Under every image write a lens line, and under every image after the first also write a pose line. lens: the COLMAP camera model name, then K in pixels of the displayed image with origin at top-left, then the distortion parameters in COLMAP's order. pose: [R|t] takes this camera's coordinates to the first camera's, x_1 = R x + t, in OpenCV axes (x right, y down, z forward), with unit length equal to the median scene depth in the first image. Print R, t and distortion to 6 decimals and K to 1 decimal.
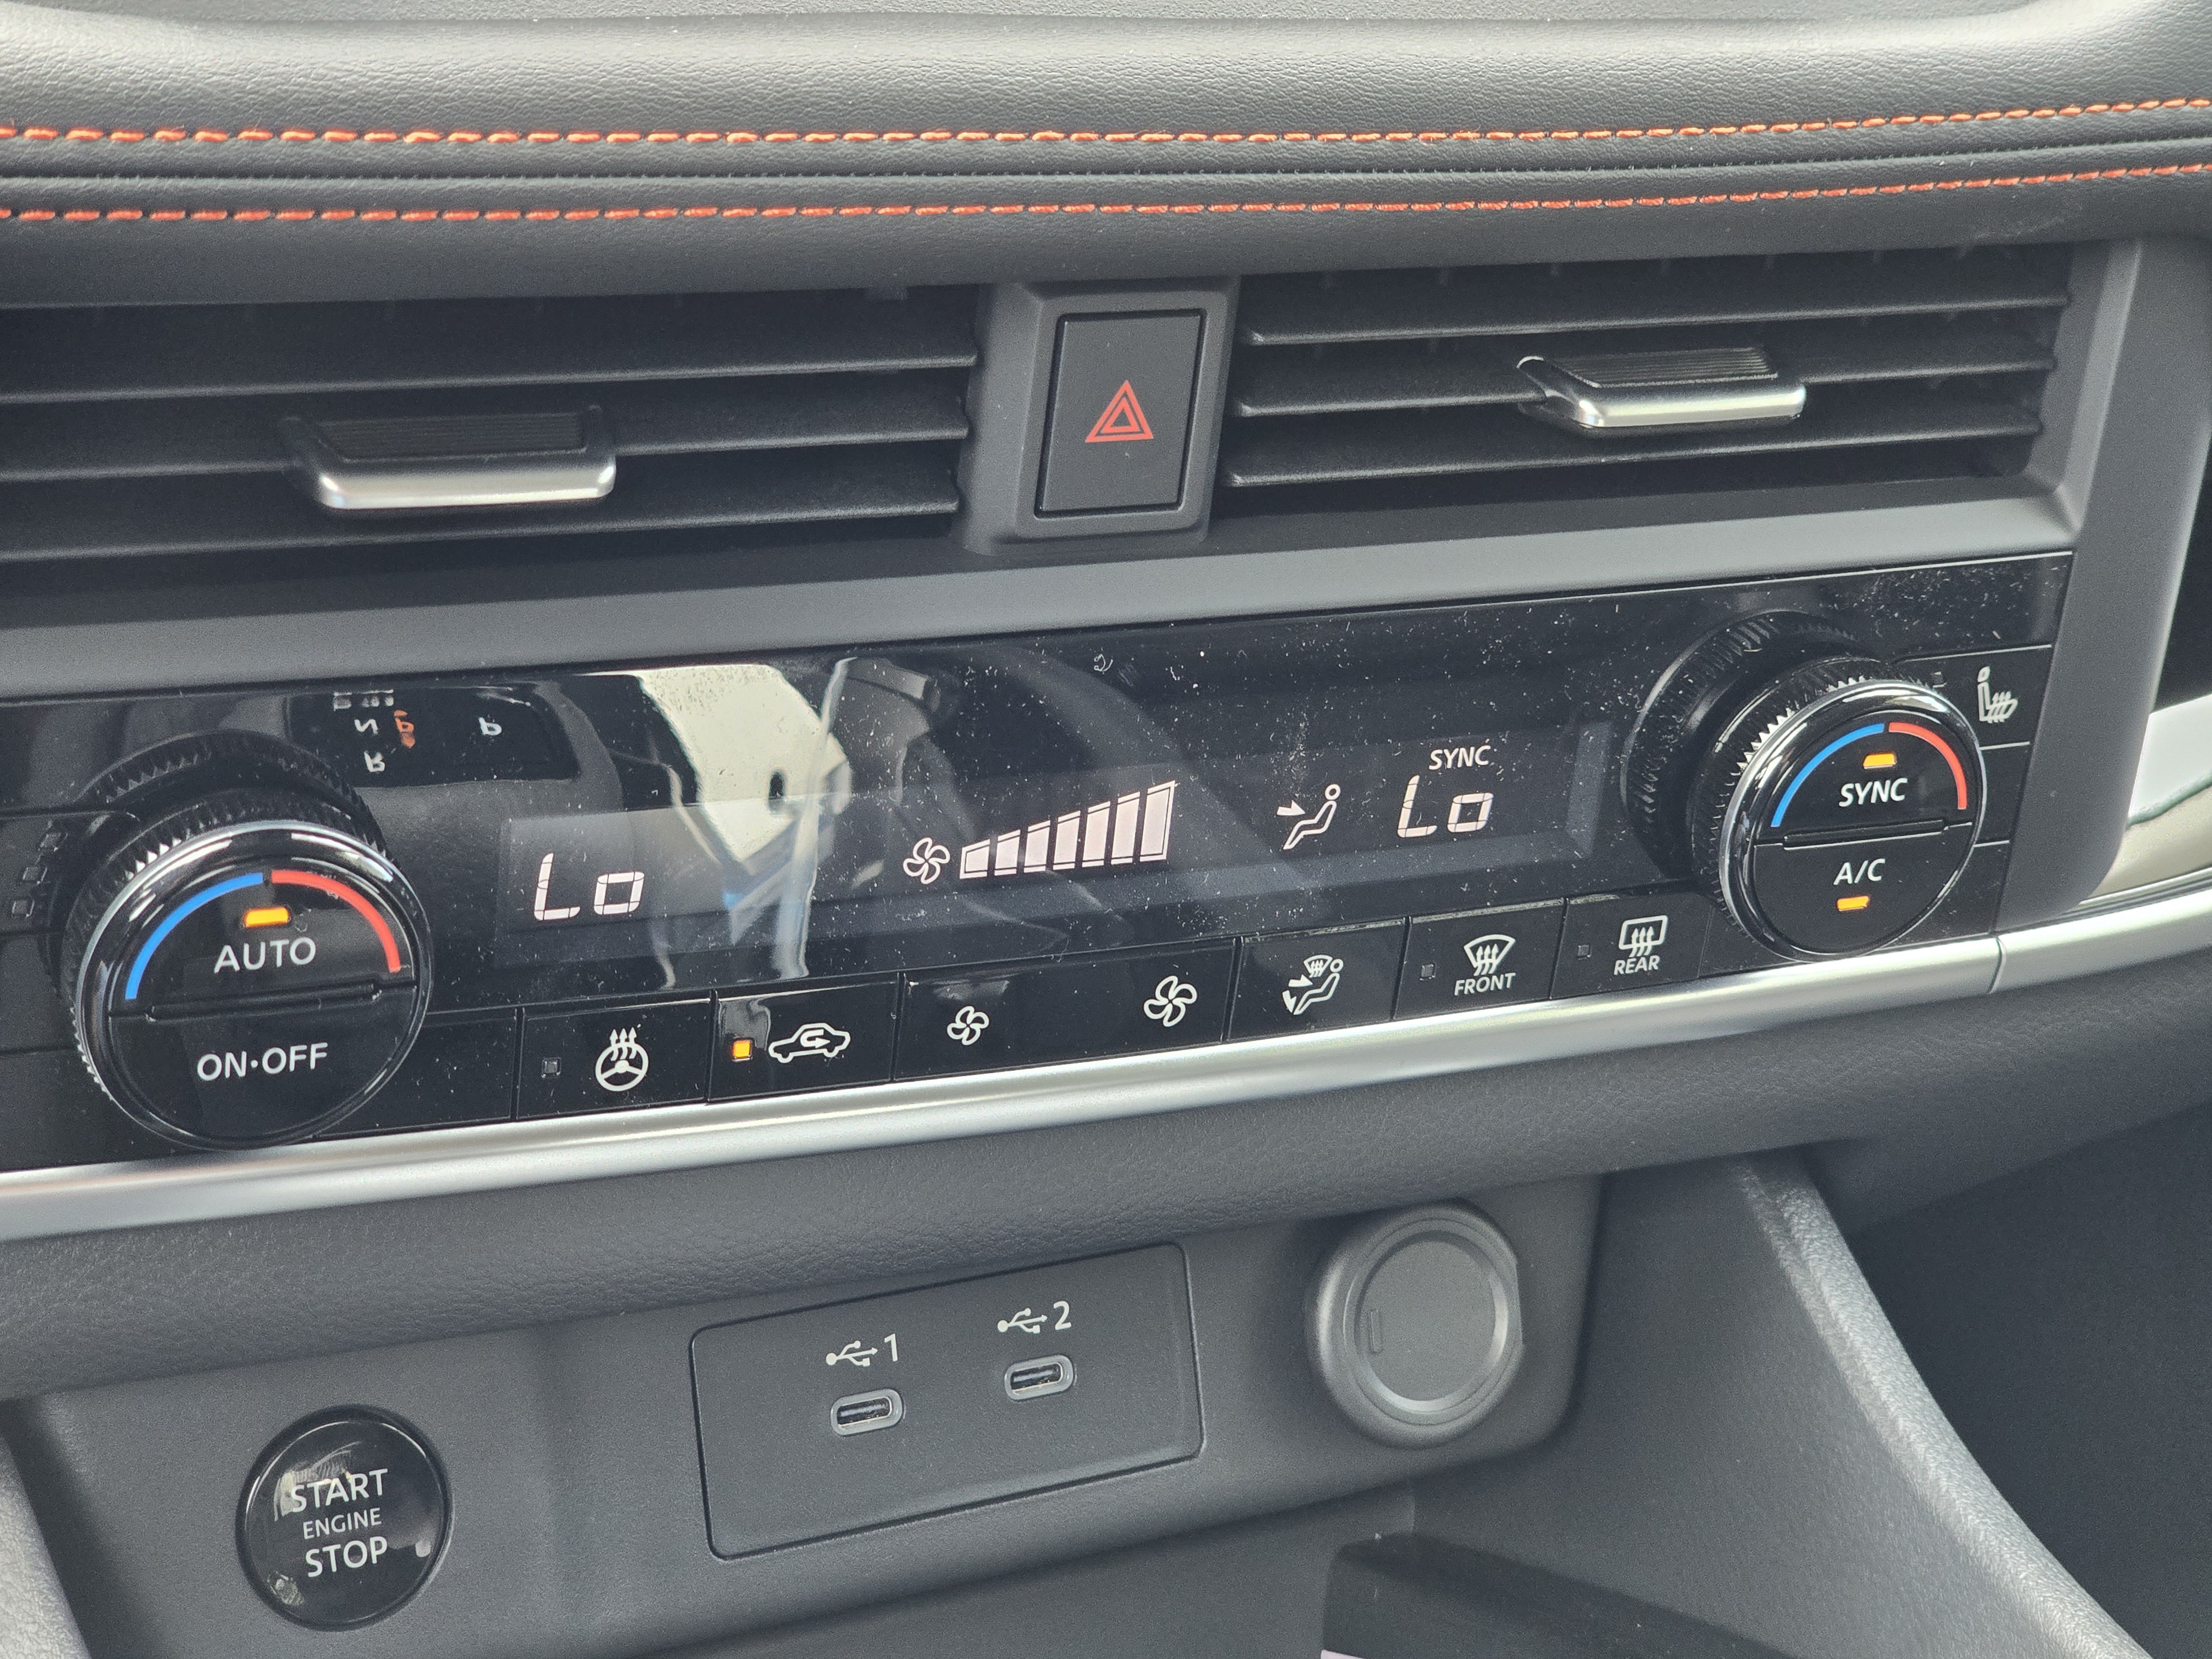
lens RADIAL K [[4365.5, 0, 1116.2], [0, 4365.5, 816.9], [0, 0, 1]] dist [-0.597766, 6.951800]
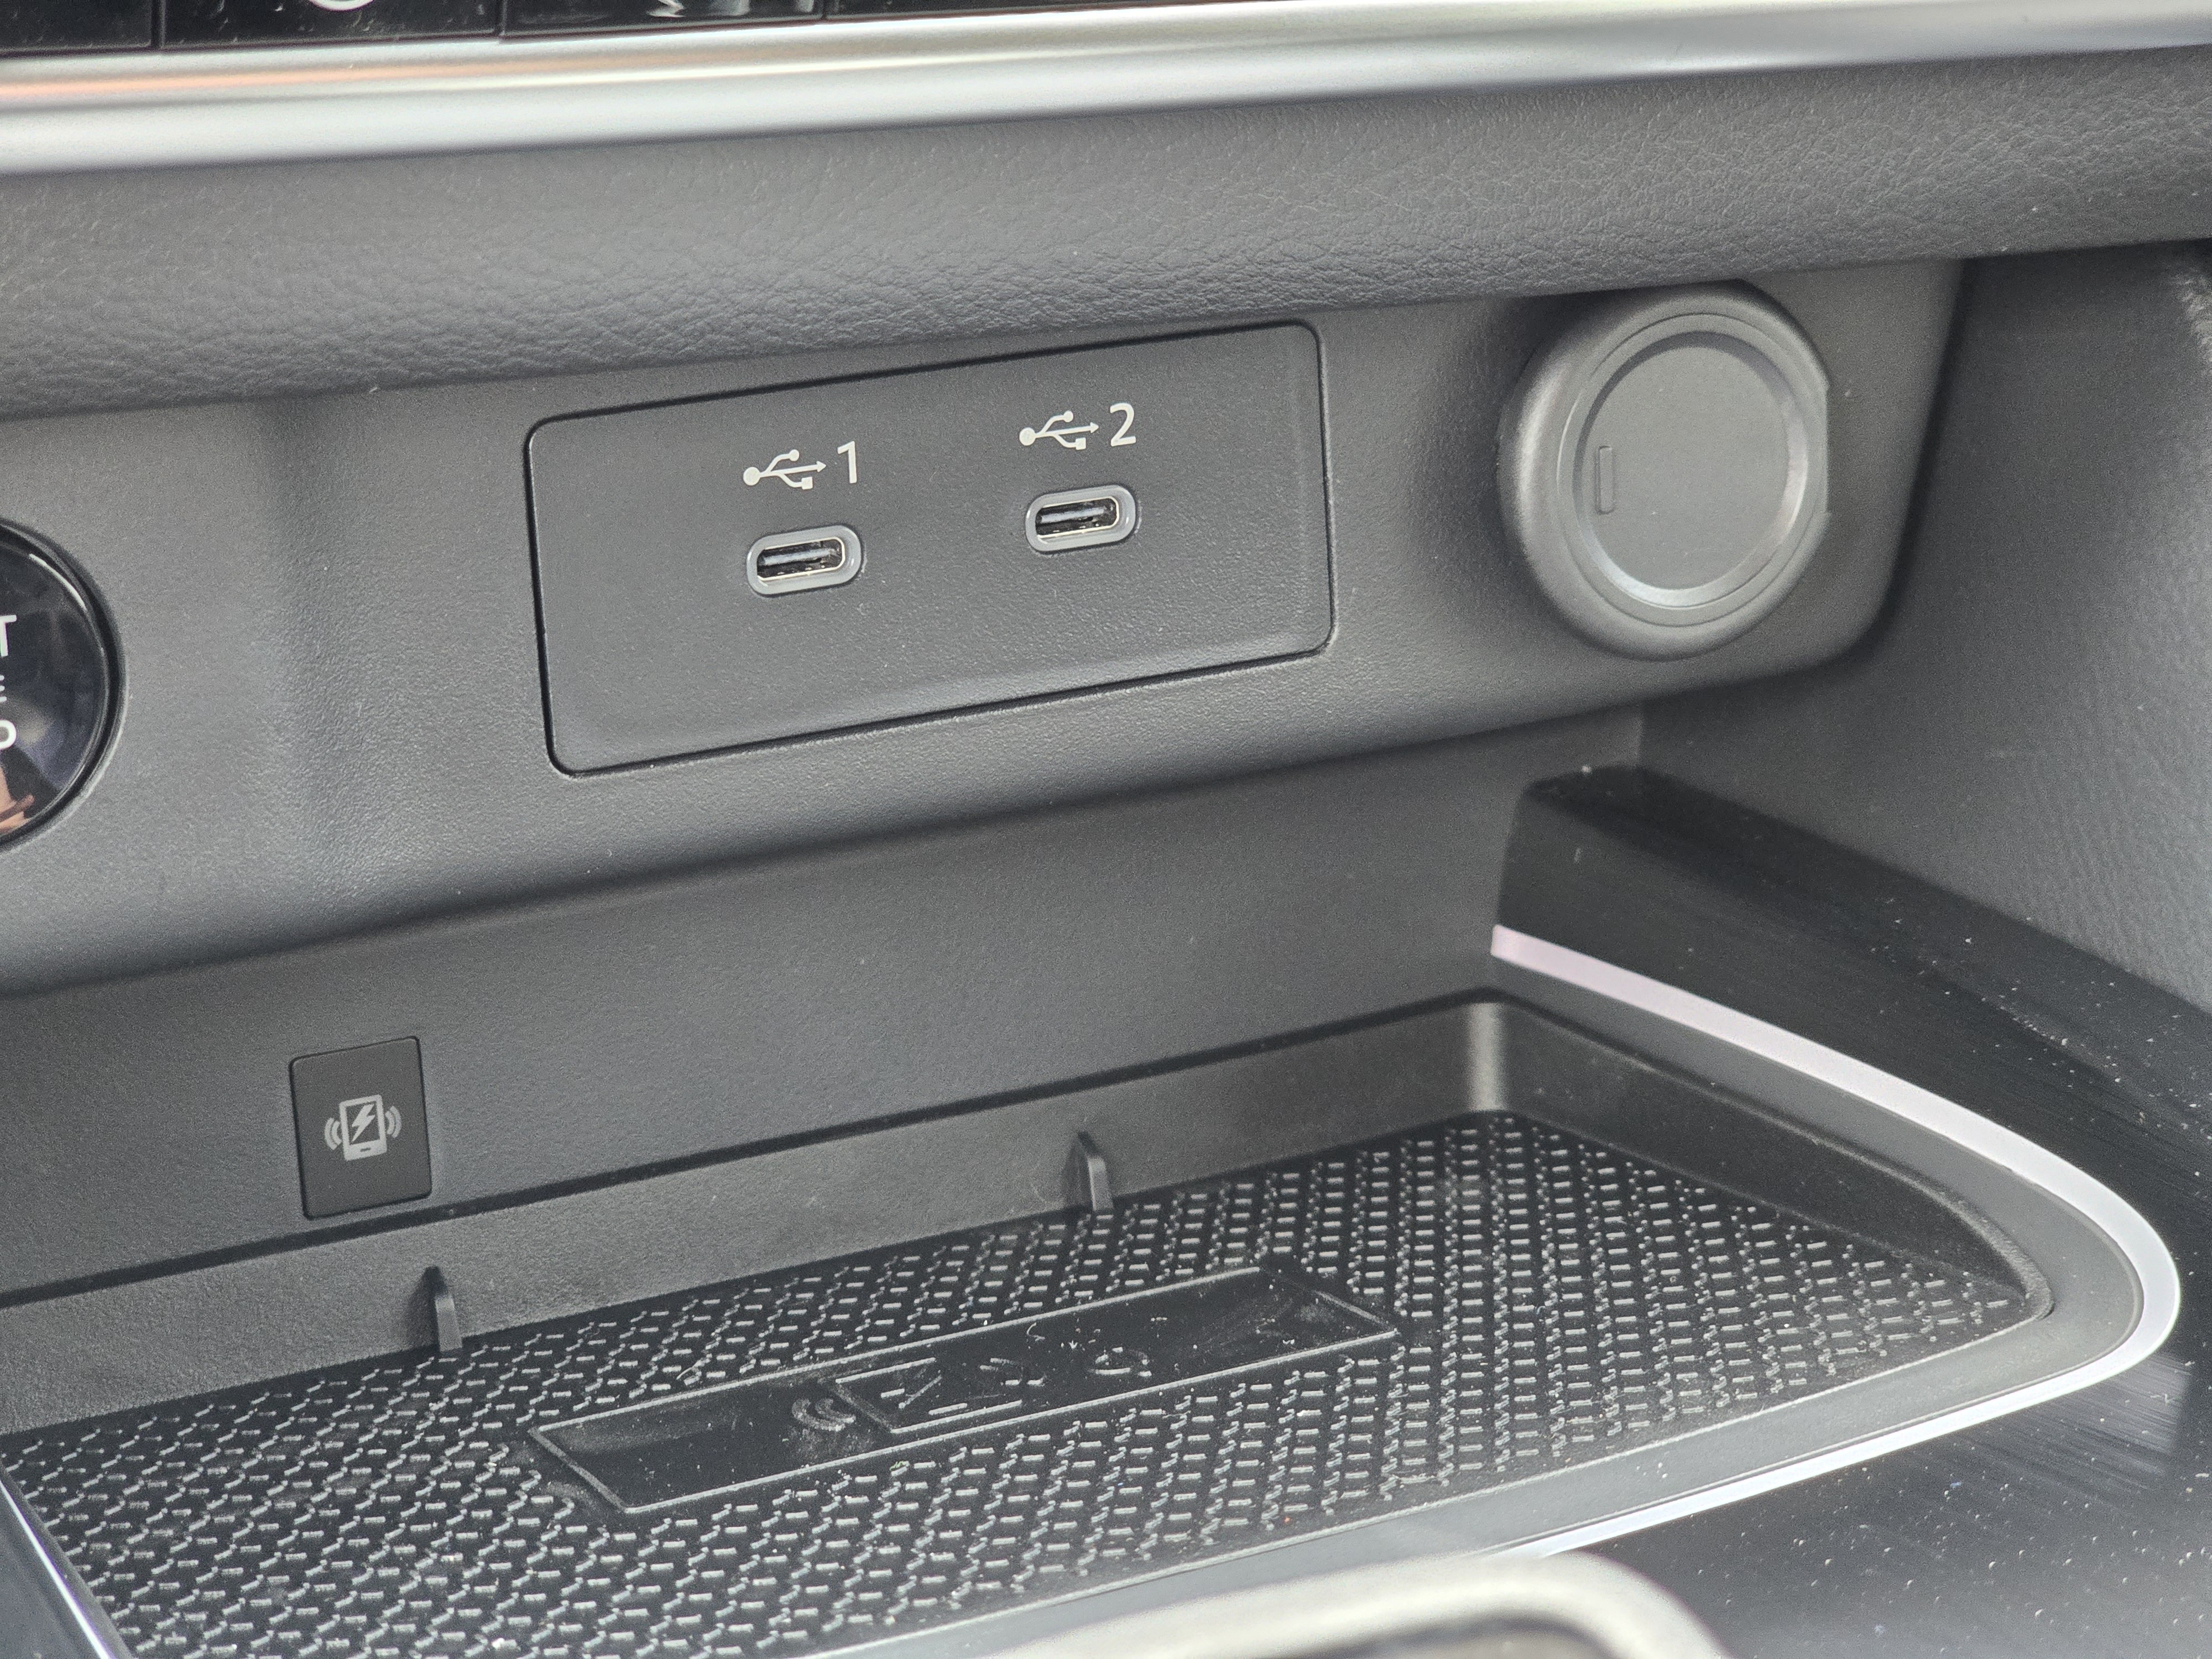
lens RADIAL K [[4365.5, 0, 1116.2], [0, 4365.5, 816.9], [0, 0, 1]] dist [-0.597766, 6.951800]
pose [[0.997151, 0.061345, -0.043896, 0.018581], [-0.050843, 0.976455, 0.209645, 0.036636], [0.055723, -0.206816, 0.976792, 0.357350]]
